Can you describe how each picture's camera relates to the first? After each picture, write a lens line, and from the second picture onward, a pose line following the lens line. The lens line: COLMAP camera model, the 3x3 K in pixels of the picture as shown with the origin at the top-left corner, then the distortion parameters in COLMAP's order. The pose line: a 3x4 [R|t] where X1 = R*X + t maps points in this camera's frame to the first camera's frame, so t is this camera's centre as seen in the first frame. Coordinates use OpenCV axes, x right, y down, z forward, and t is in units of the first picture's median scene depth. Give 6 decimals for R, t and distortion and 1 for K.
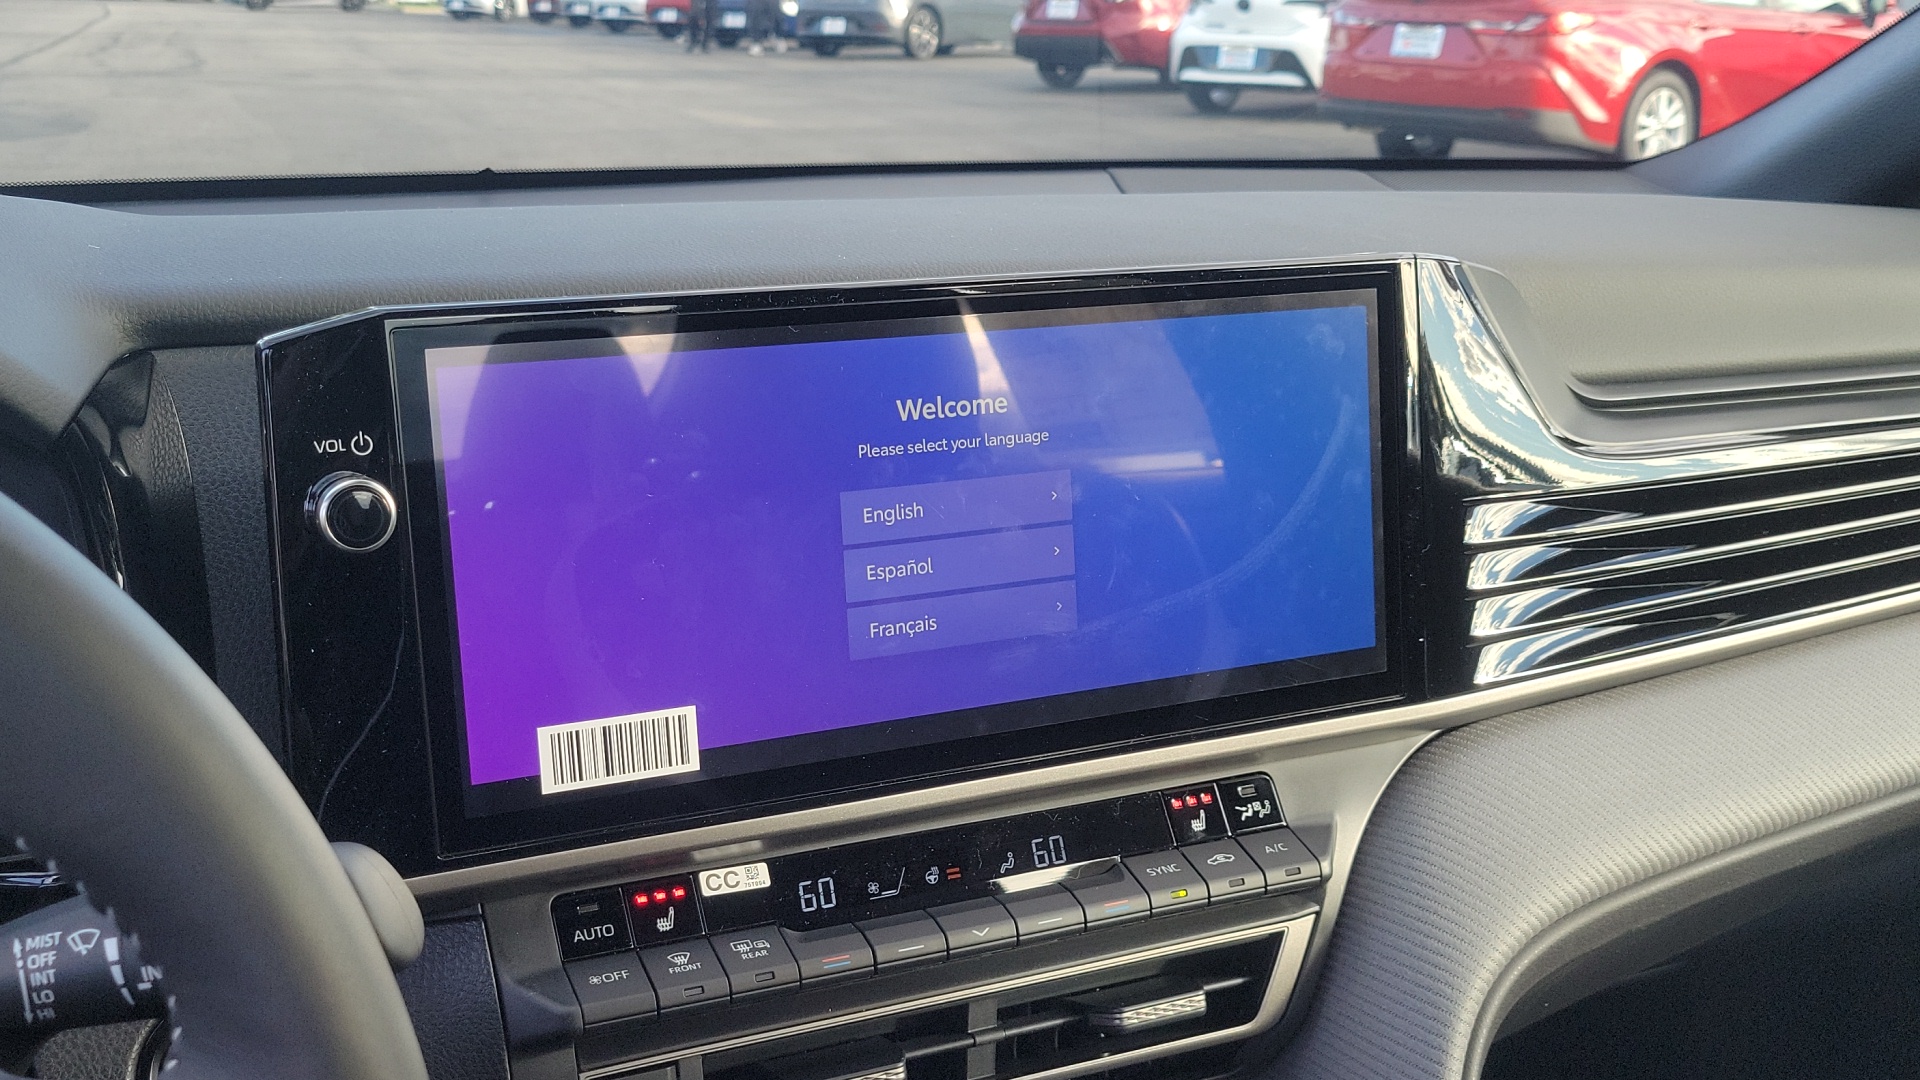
lens RADIAL K [[2080.8, 0, 980.6], [0, 2080.8, 559.0], [0, 0, 1]] dist [0.016886, 0.023777]
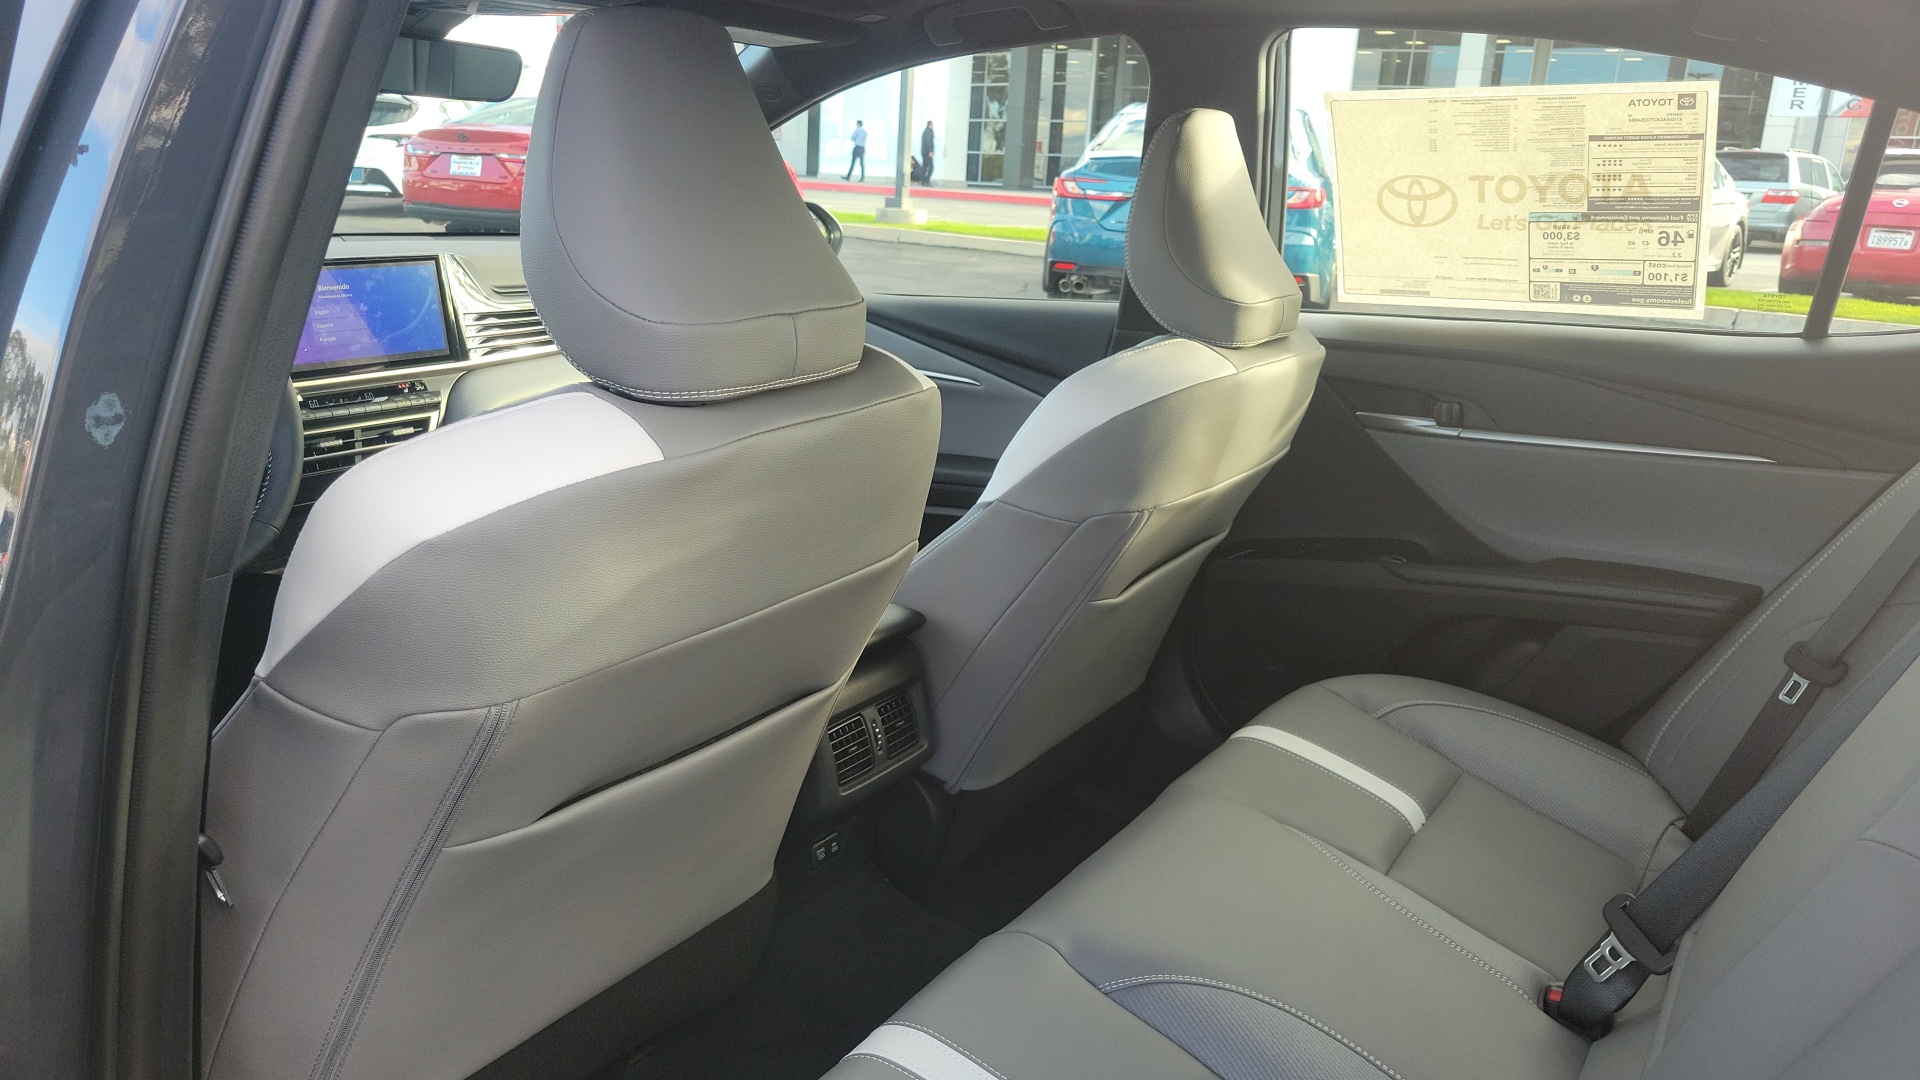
lens RADIAL K [[1456.2, 0, 977.5], [0, 1456.2, 574.0], [0, 0, 1]] dist [0.024865, 0.000022]
pose [[0.867317, -0.129699, 0.480562, -0.364732], [0.113618, 0.991553, 0.062553, 0.447343], [-0.484616, 0.000347, 0.874727, -2.153012]]
